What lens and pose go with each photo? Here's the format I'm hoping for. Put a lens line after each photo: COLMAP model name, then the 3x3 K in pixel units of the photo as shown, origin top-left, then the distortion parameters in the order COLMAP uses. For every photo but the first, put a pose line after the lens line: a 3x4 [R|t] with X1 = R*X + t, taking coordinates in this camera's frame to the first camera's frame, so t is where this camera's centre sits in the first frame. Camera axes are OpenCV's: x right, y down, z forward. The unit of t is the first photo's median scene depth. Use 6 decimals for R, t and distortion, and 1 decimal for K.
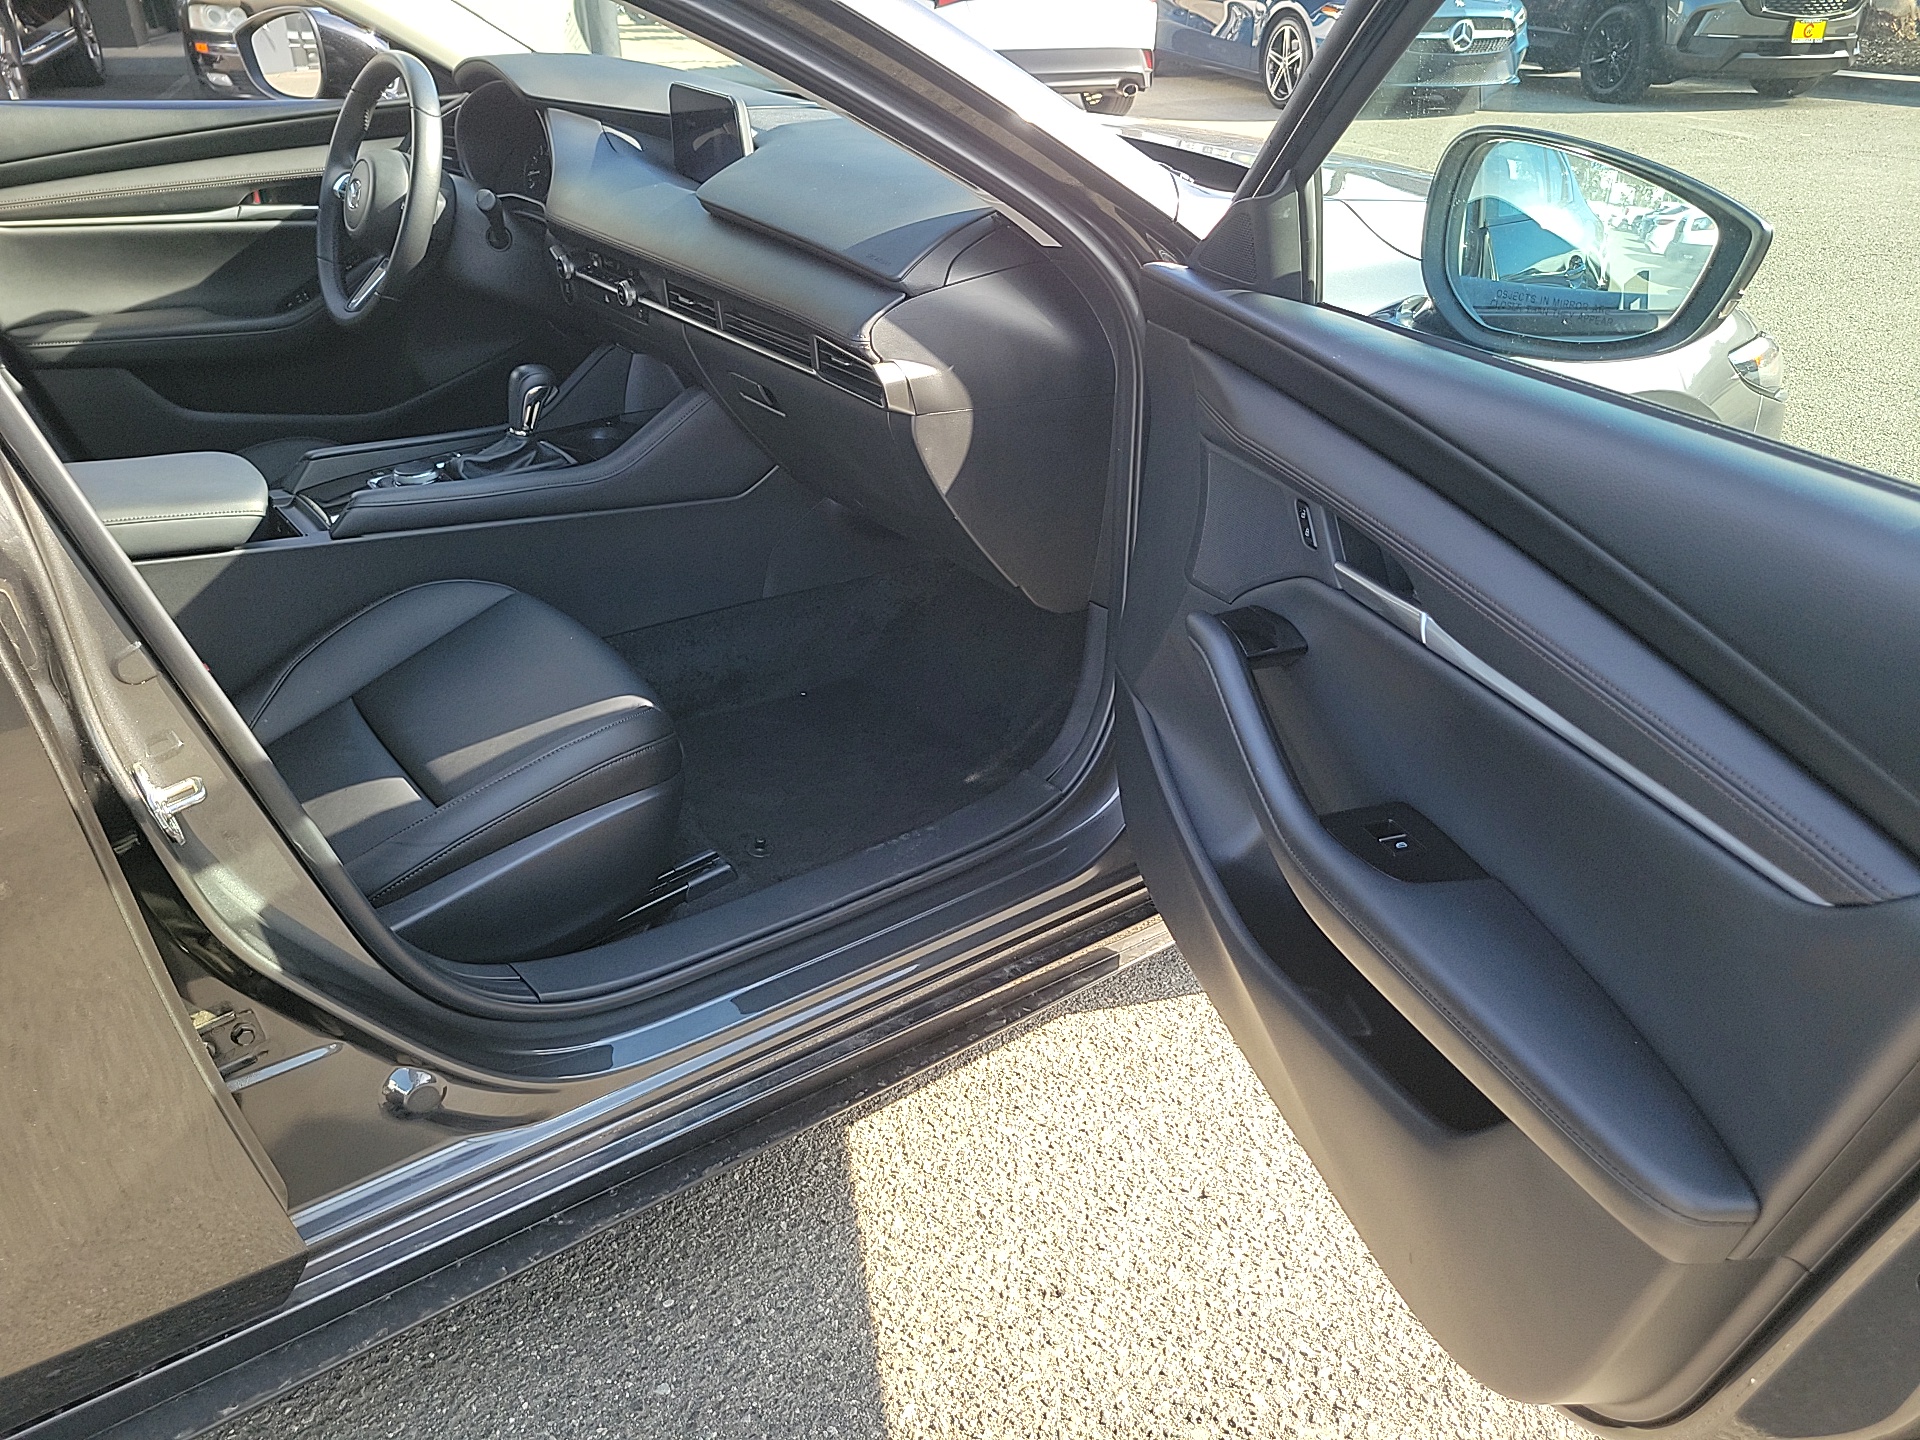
lens RADIAL K [[1447.7, 0, 965.4], [0, 1447.7, 713.6], [0, 0, 1]] dist [0.034106, -0.030517]
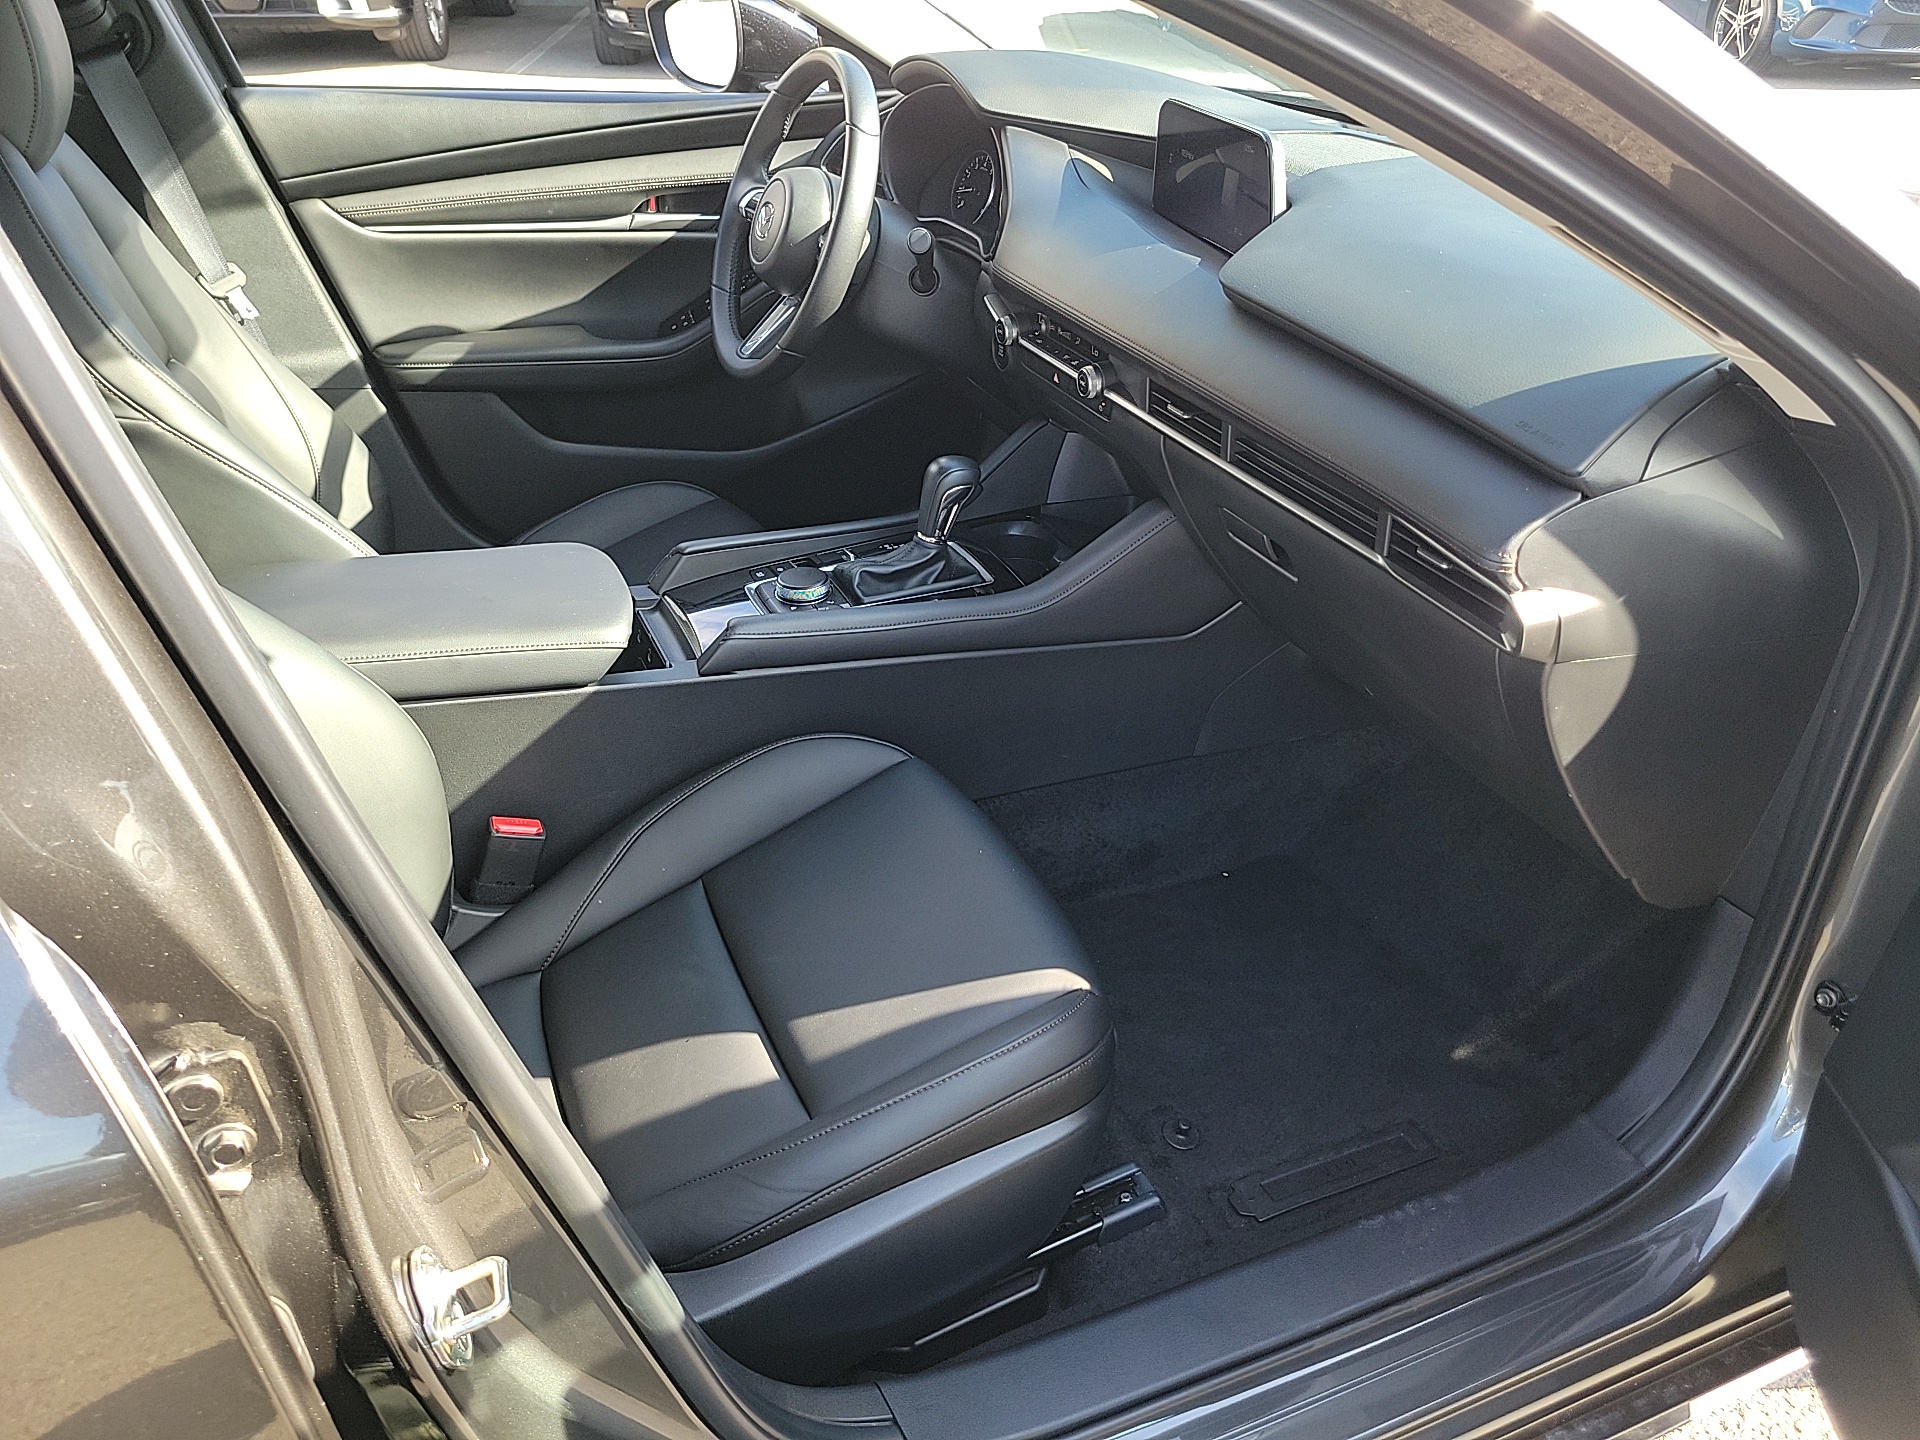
lens RADIAL K [[1484.0, 0, 960.0], [0, 1484.0, 720.0], [0, 0, 1]] dist [0.025779, -0.009232]
pose [[0.972683, 0.119432, -0.199057, -0.116976], [-0.114266, 0.992750, 0.037282, -0.127656], [0.202067, -0.013518, 0.979278, 0.204610]]
